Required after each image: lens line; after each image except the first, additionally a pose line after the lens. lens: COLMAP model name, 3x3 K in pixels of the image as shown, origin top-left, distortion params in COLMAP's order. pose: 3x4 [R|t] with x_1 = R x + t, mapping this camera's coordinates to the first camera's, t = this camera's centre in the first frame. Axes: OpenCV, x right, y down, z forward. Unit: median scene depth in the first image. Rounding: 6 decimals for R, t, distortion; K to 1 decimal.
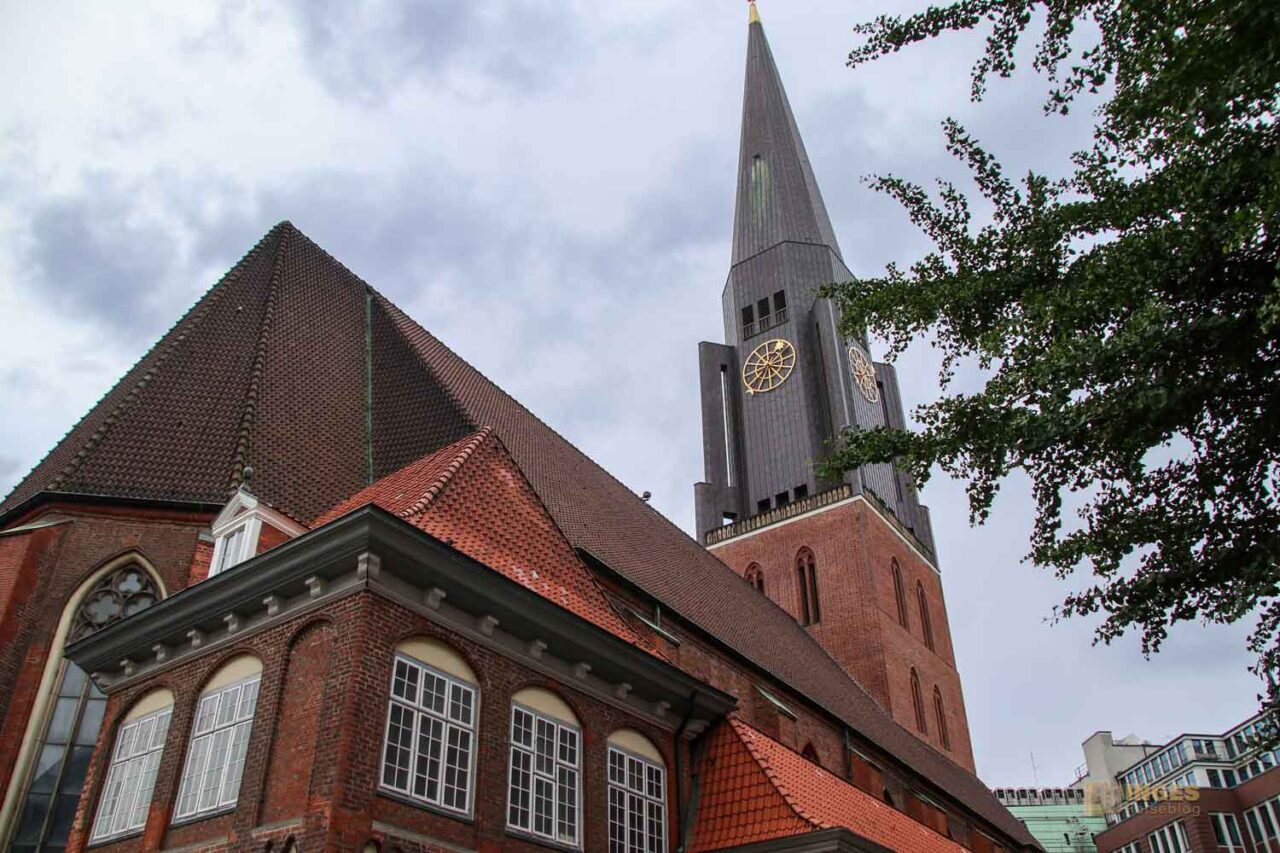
lens RADIAL K [[1100.1, 0, 640.0], [0, 1100.1, 426.5], [0, 0, 1]] dist [-0.138883, 0.090470]
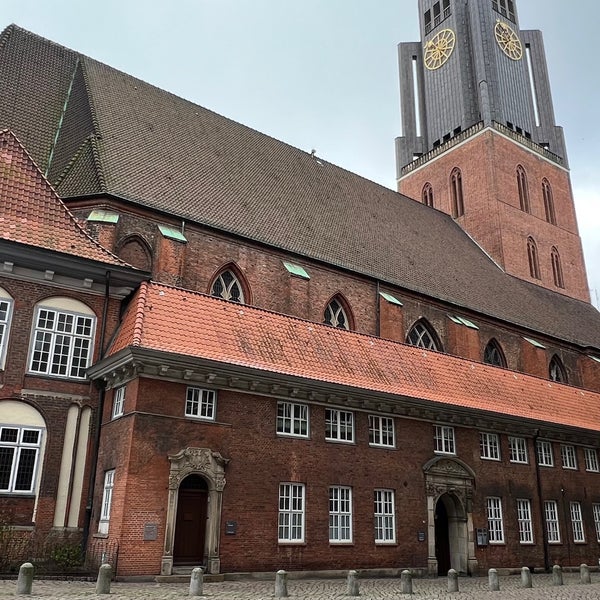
lens RADIAL K [[631.5, 0, 292.0], [0, 631.5, 296.7], [0, 0, 1]] dist [0.010886, -0.022909]
pose [[0.940316, -0.096086, -0.326456, 0.207201], [0.177830, 0.956650, 0.230645, 0.037812], [0.290142, -0.274933, 0.916640, 0.068840]]
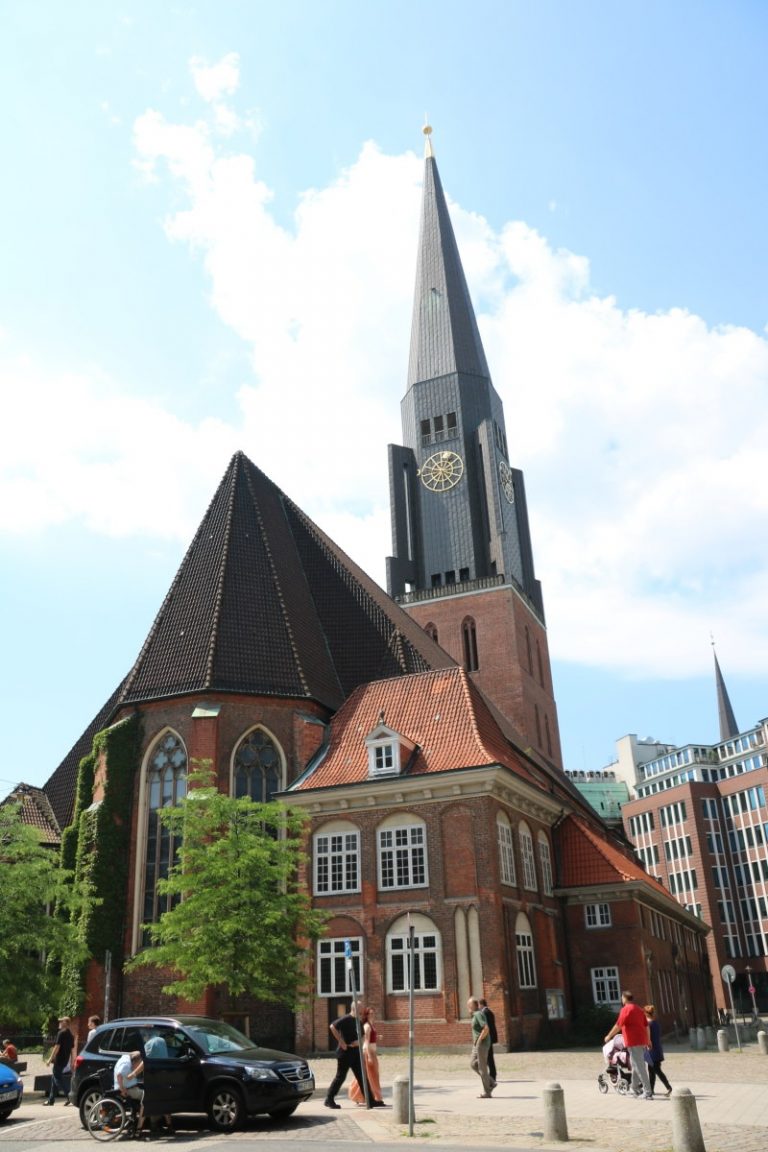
lens RADIAL K [[990.1, 0, 382.0], [0, 990.1, 543.2], [0, 0, 1]] dist [-0.138883, 0.090470]
pose [[0.975615, 0.068730, 0.208453, -0.239930], [-0.101498, 0.983337, 0.150820, -0.169457], [-0.194614, -0.168299, 0.966334, -0.220471]]
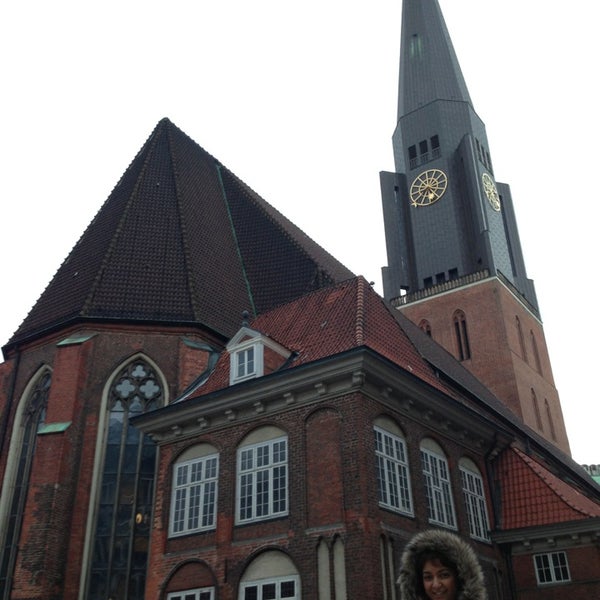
lens RADIAL K [[753.5, 0, 300.4], [0, 753.5, 290.4], [0, 0, 1]] dist [0.094356, -0.018548]
pose [[0.999752, -0.009616, 0.020095, -0.094413], [0.007274, 0.993507, 0.113540, -0.040052], [-0.021057, -0.113366, 0.993330, -0.053992]]
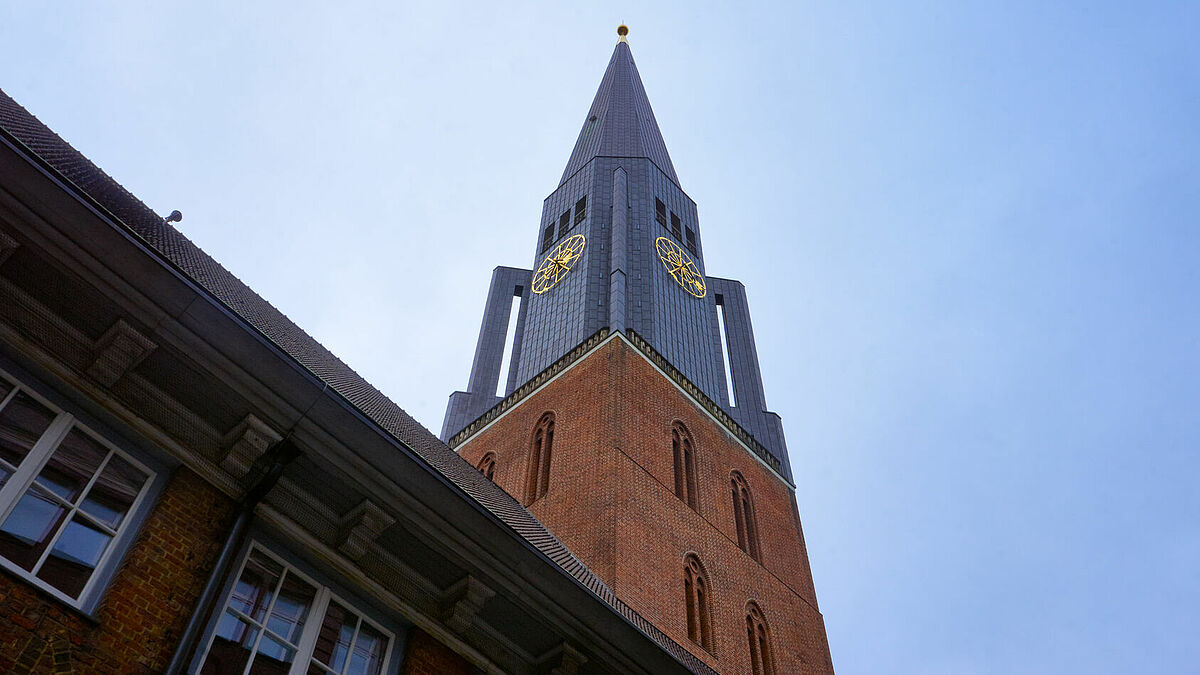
lens RADIAL K [[969.4, 0, 552.1], [0, 969.4, 335.6], [0, 0, 1]] dist [0.001661, 0.000325]
pose [[0.983784, -0.093388, -0.153128, 0.253680], [0.037156, 0.941349, -0.335384, 0.270911], [0.175468, 0.324256, 0.929553, 0.412451]]
